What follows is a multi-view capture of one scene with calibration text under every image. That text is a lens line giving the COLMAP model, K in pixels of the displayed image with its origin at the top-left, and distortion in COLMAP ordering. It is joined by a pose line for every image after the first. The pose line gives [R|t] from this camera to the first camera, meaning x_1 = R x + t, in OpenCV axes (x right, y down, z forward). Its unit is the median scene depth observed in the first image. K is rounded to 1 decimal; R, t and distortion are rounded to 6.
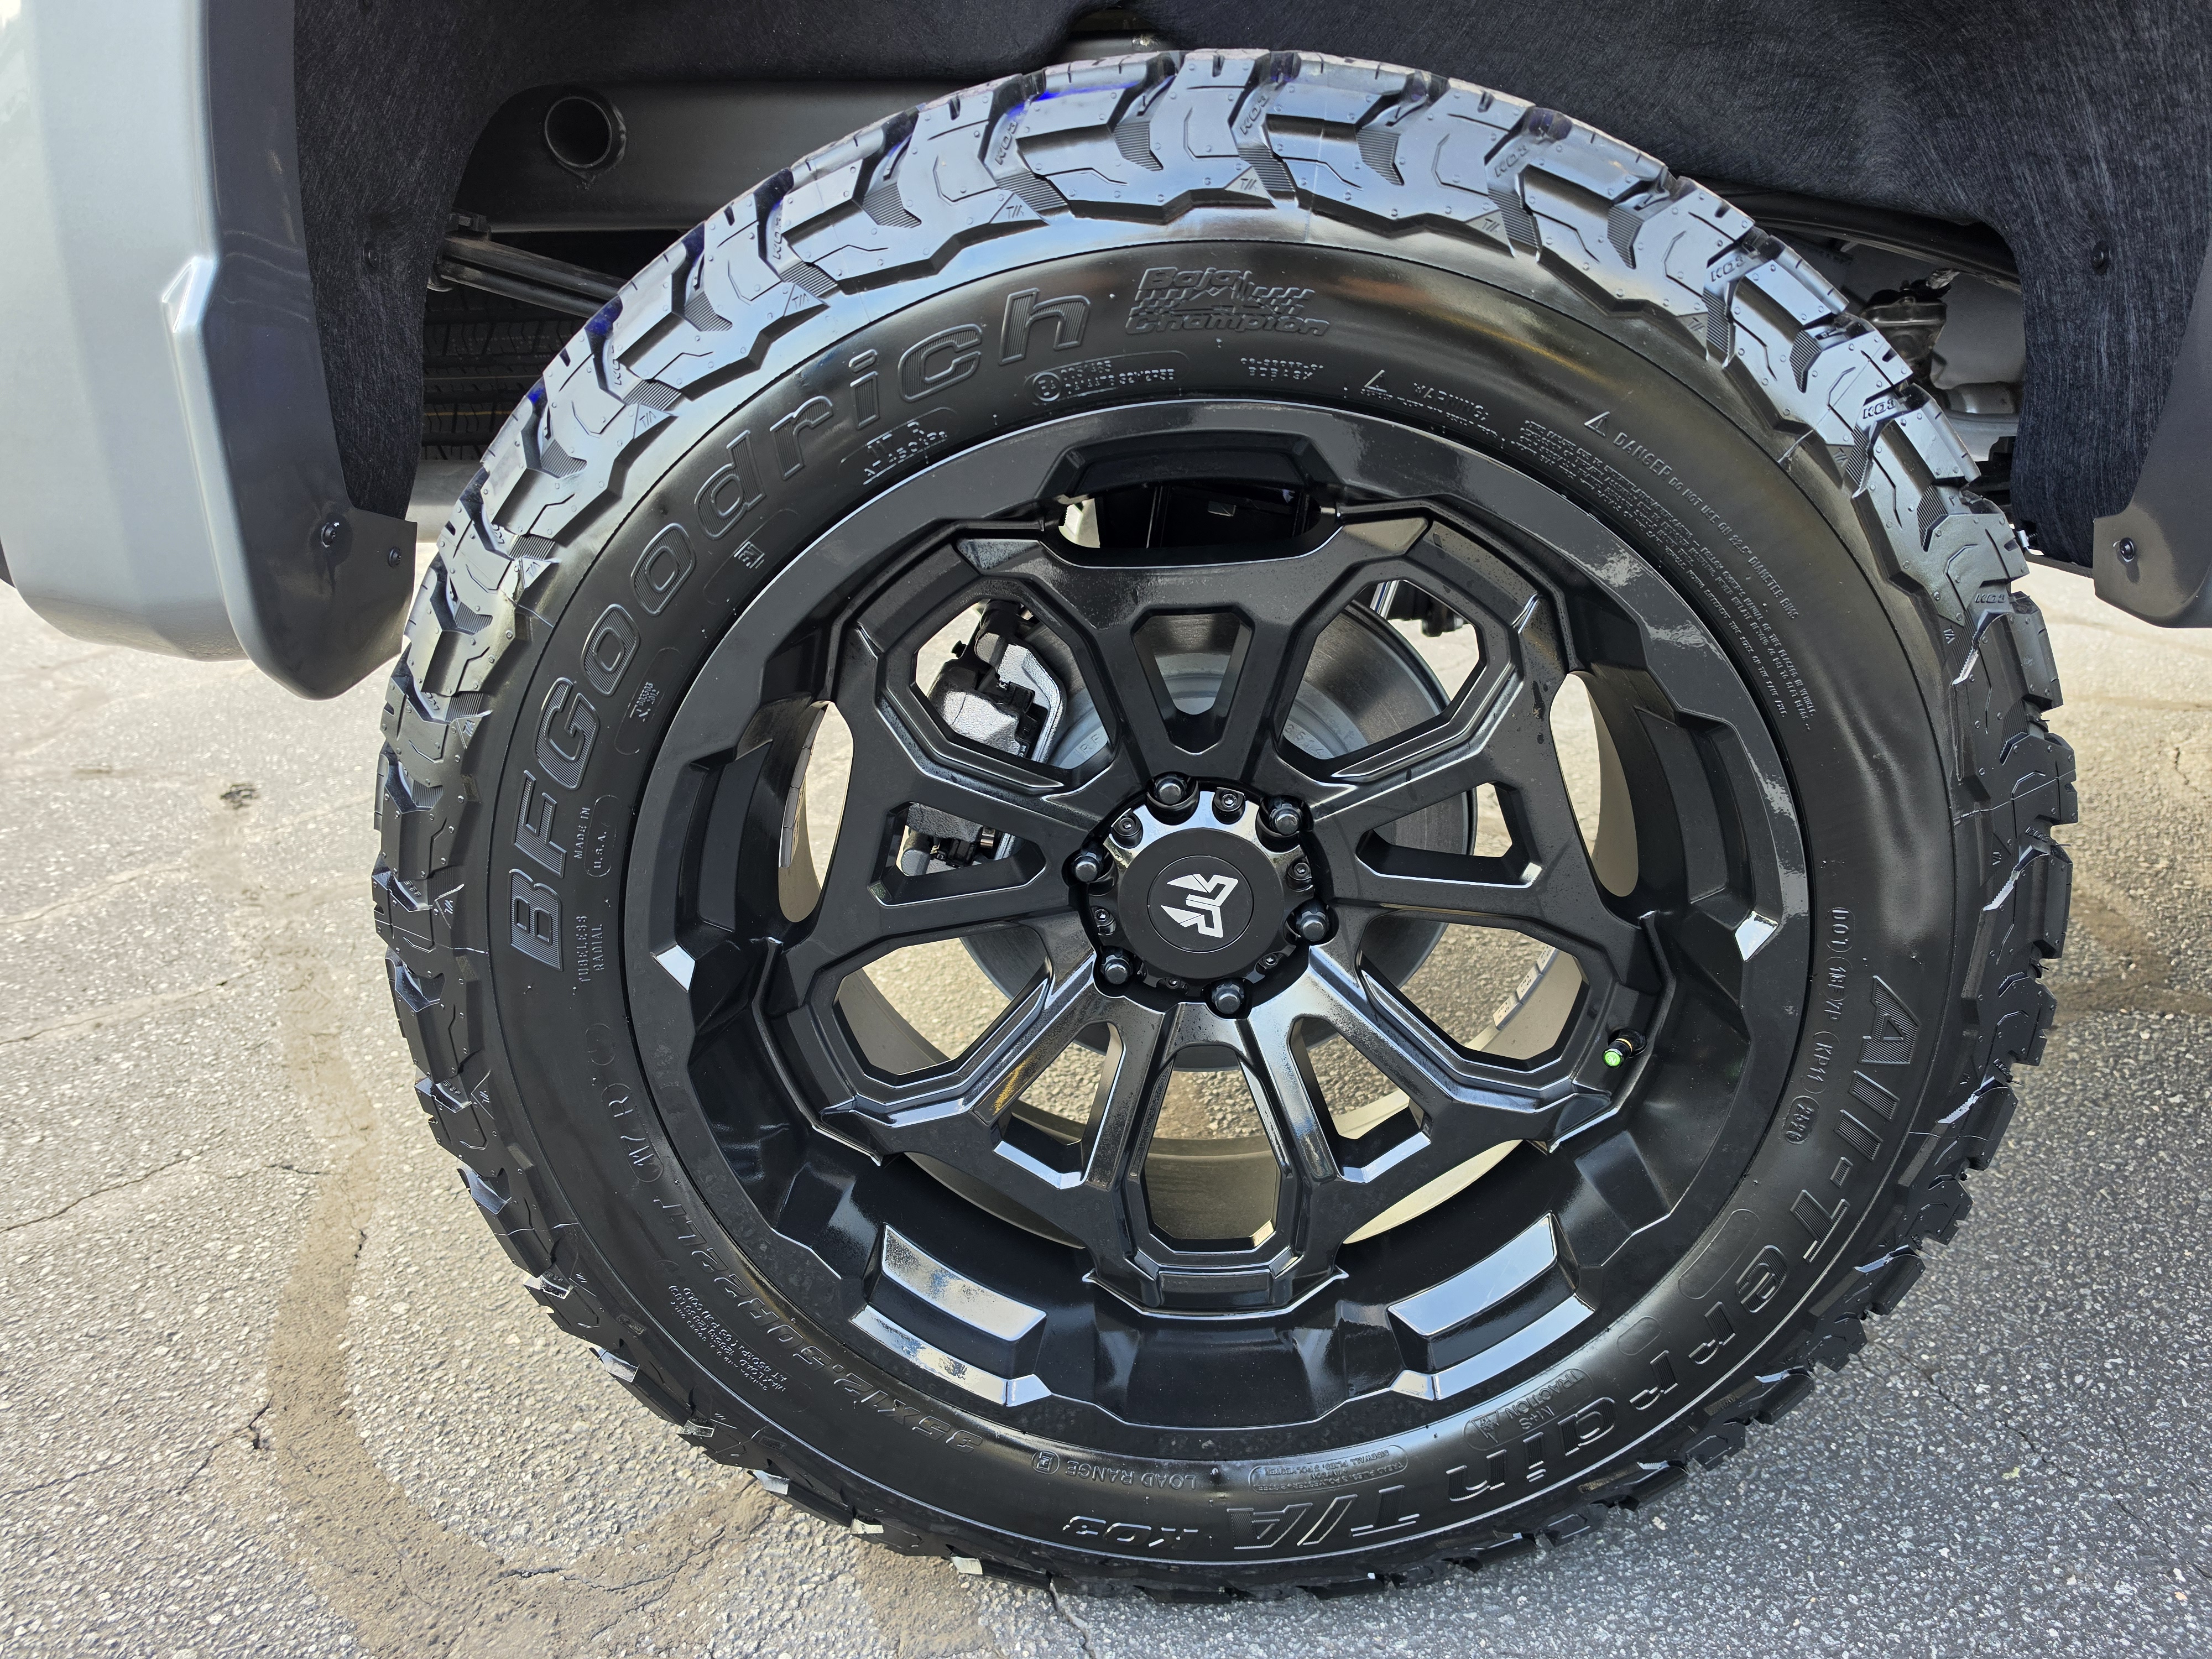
lens RADIAL K [[1546.6, 0, 1119.4], [0, 1546.6, 836.1], [0, 0, 1]] dist [0.045916, -0.082852]
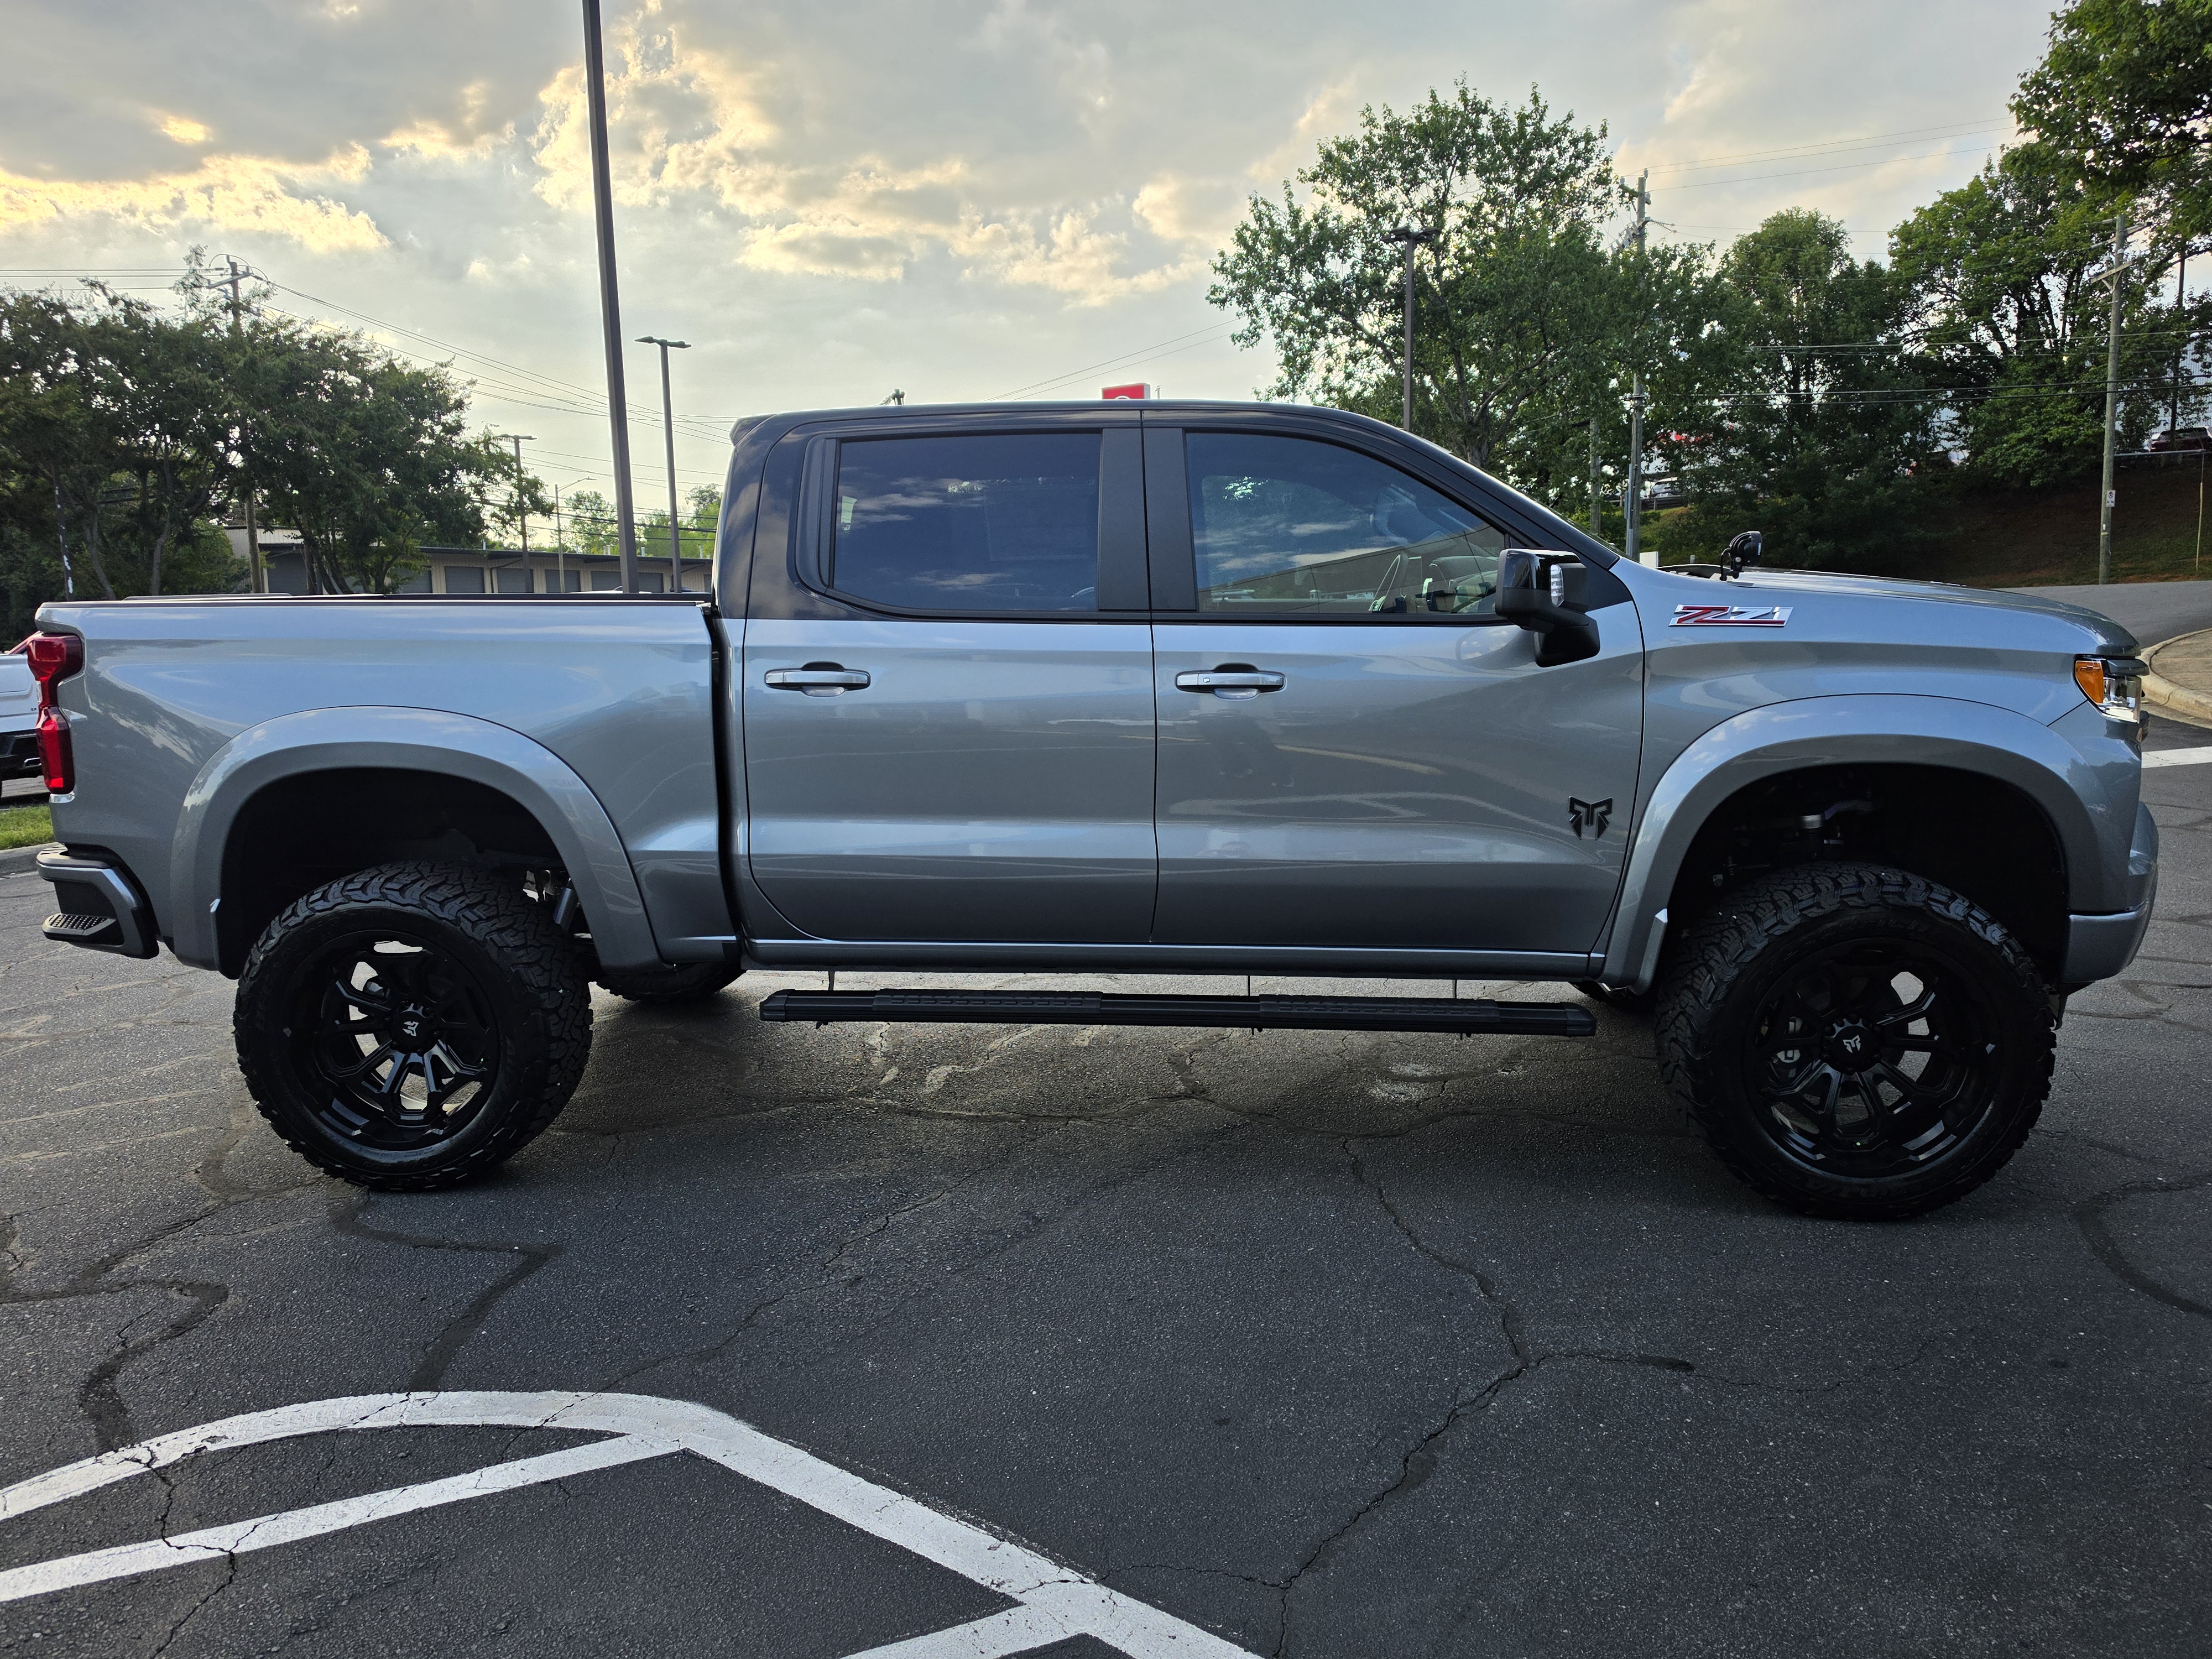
lens RADIAL K [[1512.8, 0, 1103.3], [0, 1512.8, 865.0], [0, 0, 1]] dist [0.054252, -0.058610]
pose [[0.998616, 0.021734, -0.047885, 2.496675], [-0.031087, 0.978431, -0.204224, 0.465358], [0.042413, 0.205430, 0.977752, -3.735121]]
